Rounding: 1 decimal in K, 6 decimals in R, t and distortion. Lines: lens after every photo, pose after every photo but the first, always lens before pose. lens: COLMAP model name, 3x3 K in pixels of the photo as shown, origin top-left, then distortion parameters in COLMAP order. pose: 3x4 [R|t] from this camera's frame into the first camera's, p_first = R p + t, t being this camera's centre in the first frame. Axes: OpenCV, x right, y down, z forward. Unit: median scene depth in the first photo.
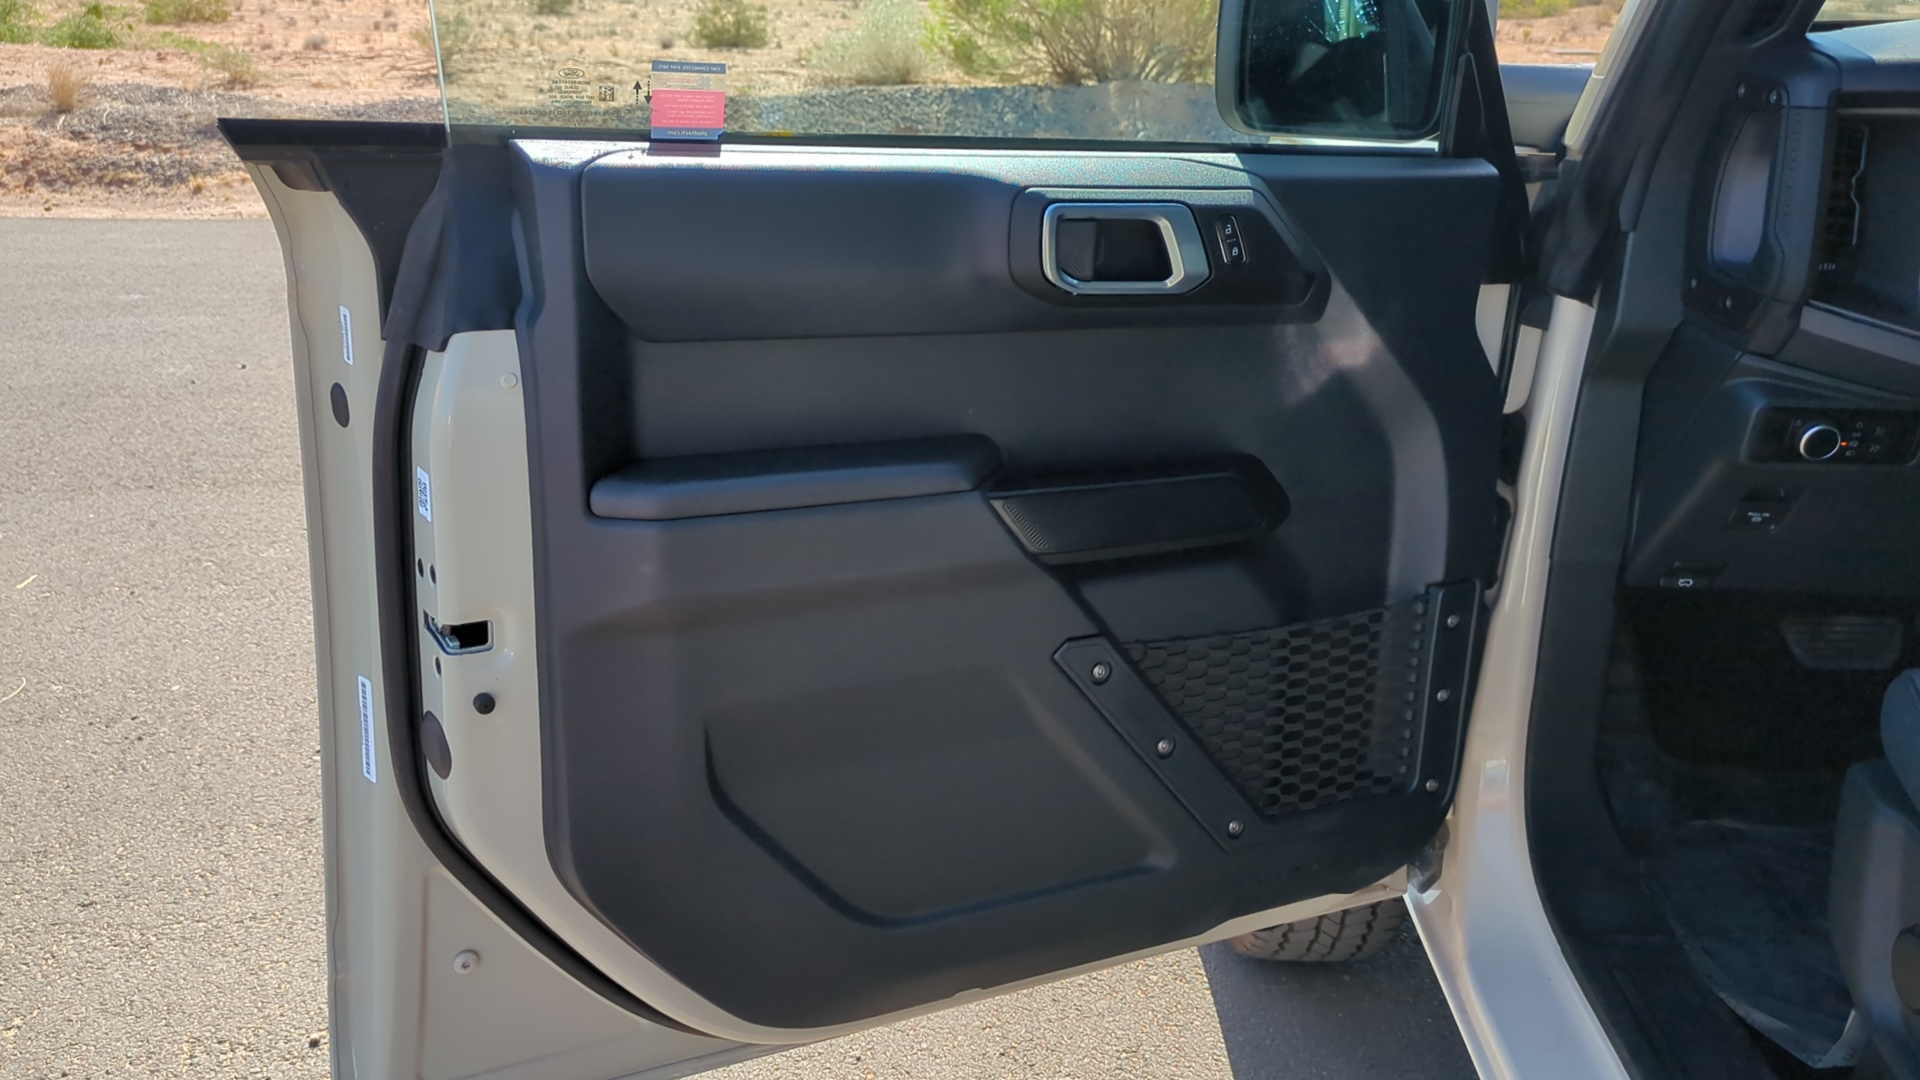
lens RADIAL K [[1659.8, 0, 969.8], [0, 1659.8, 534.4], [0, 0, 1]] dist [0.005310, 0.007736]
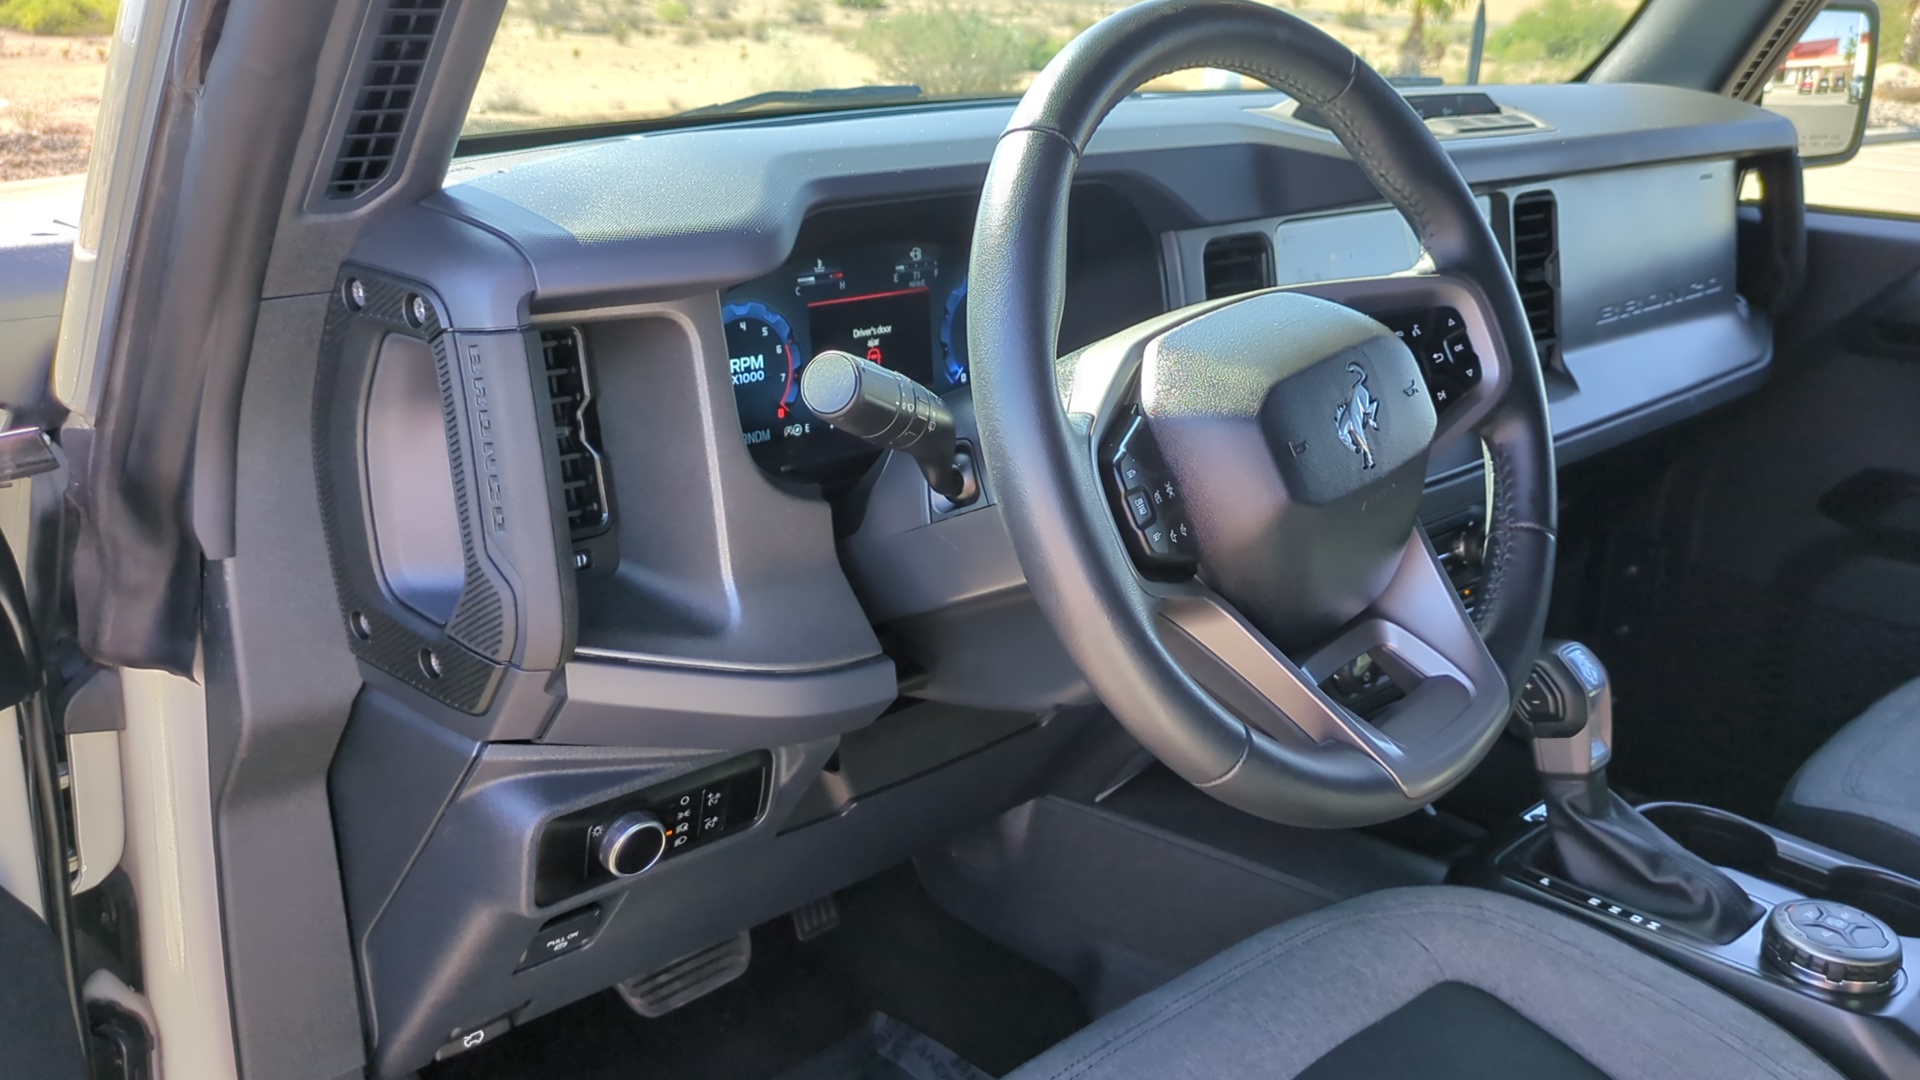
lens RADIAL K [[1659.8, 0, 953.5], [0, 1659.8, 529.8], [0, 0, 1]] dist [0.005310, 0.007736]
pose [[0.720074, -0.223500, 0.656918, 0.226113], [0.229405, 0.970151, 0.078610, -0.185633], [-0.654879, 0.094095, 0.749853, 0.465730]]
